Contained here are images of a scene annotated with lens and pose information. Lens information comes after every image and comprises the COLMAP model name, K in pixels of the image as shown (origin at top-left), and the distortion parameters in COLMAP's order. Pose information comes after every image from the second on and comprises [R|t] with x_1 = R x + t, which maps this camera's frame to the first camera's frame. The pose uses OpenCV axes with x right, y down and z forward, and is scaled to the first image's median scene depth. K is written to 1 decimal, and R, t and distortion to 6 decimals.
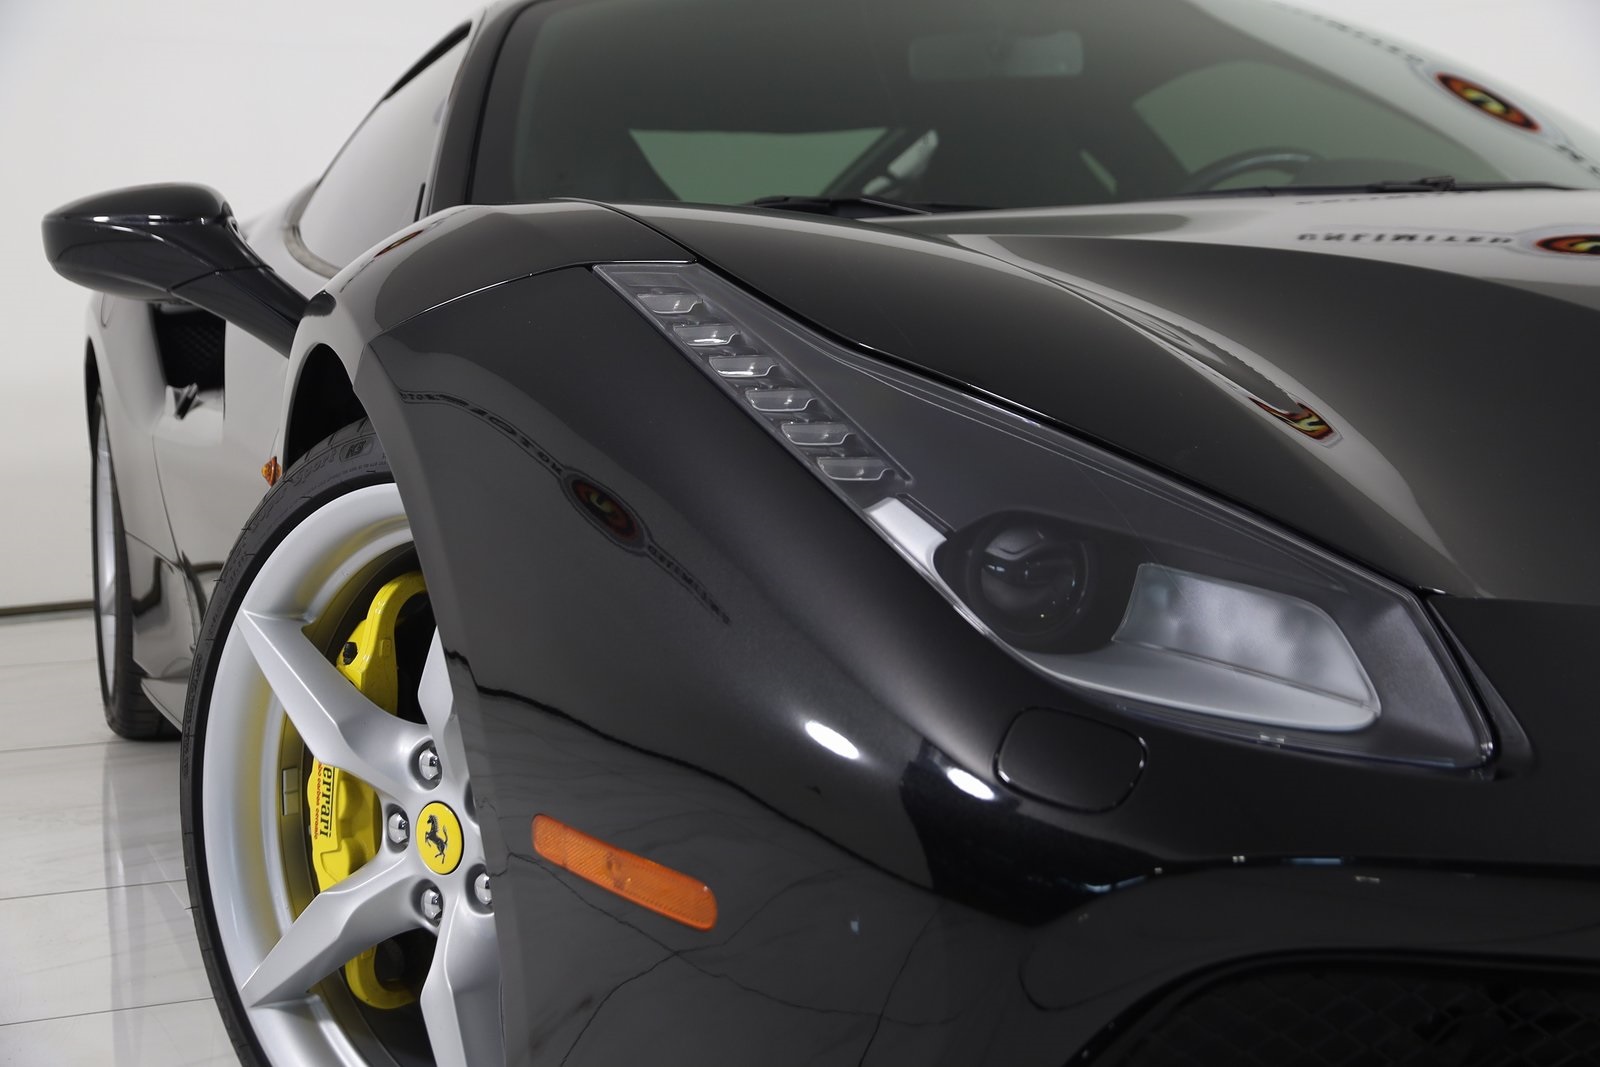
lens RADIAL K [[2303.6, 0, 796.5], [0, 2303.6, 525.2], [0, 0, 1]] dist [0.102542, 0.000000]
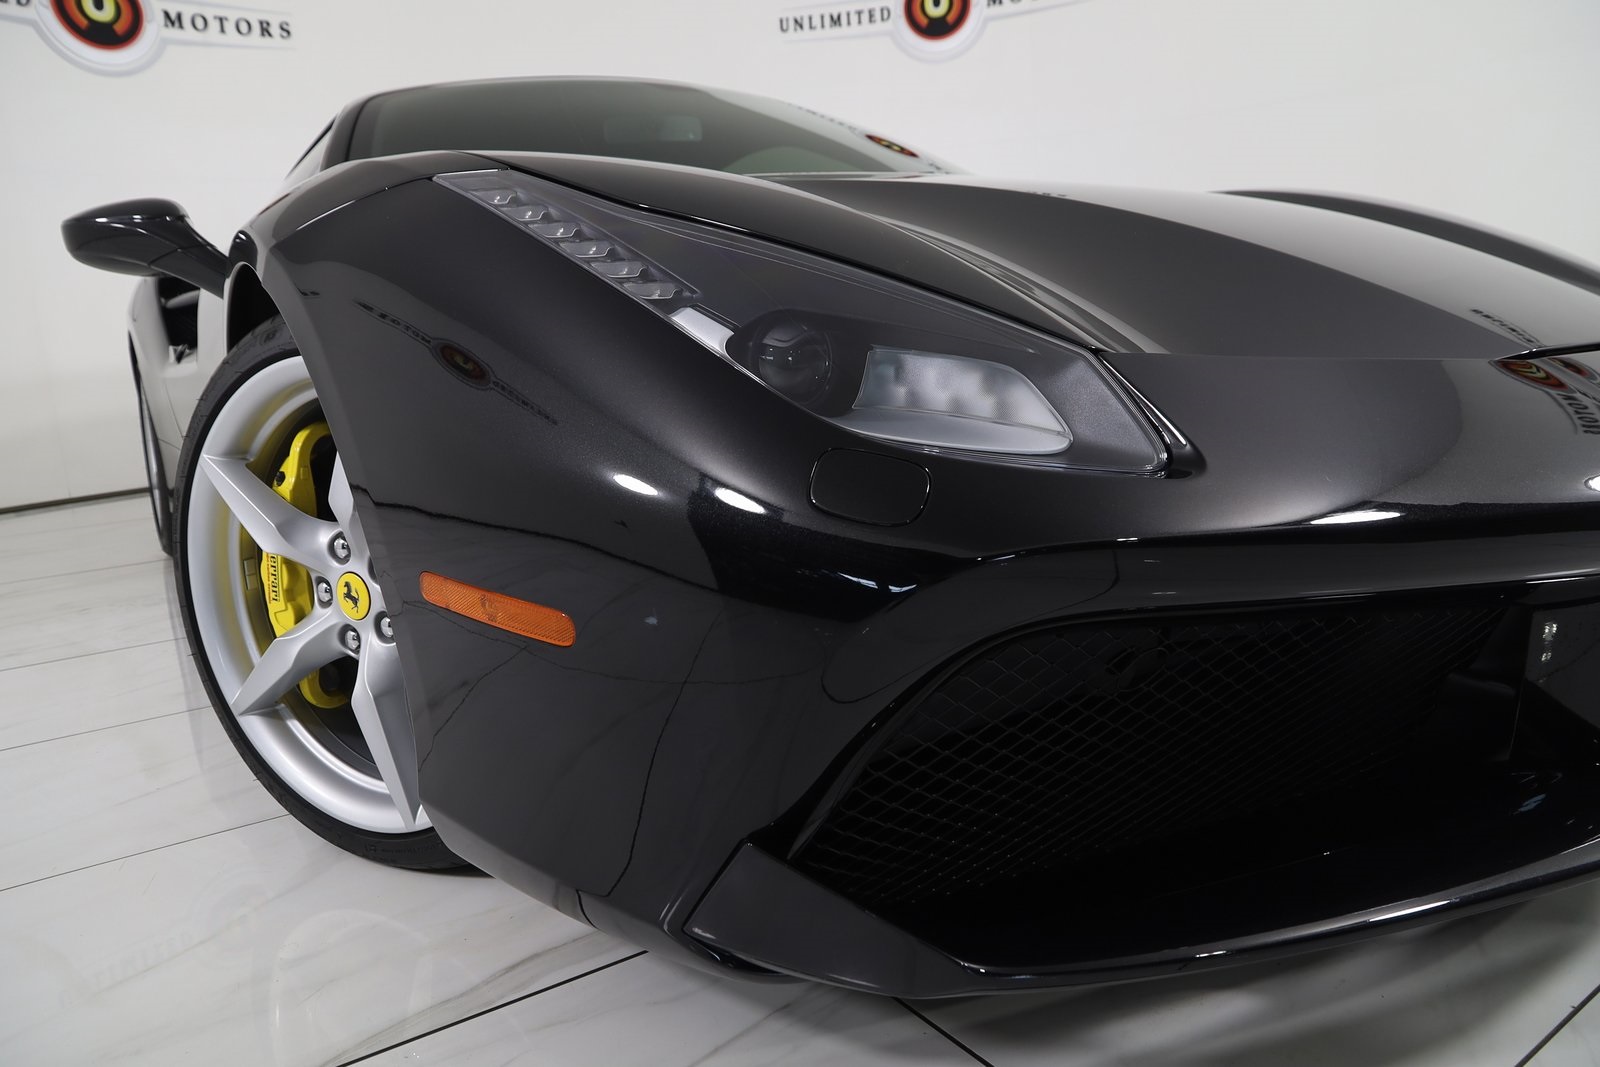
lens RADIAL K [[1085.3, 0, 798.7], [0, 1085.3, 519.9], [0, 0, 1]] dist [-0.094540, 0.032048]
pose [[0.968672, -0.074825, 0.236805, -0.035281], [0.054296, 0.994272, 0.092066, 0.037939], [-0.242337, -0.076324, 0.967185, 0.264566]]
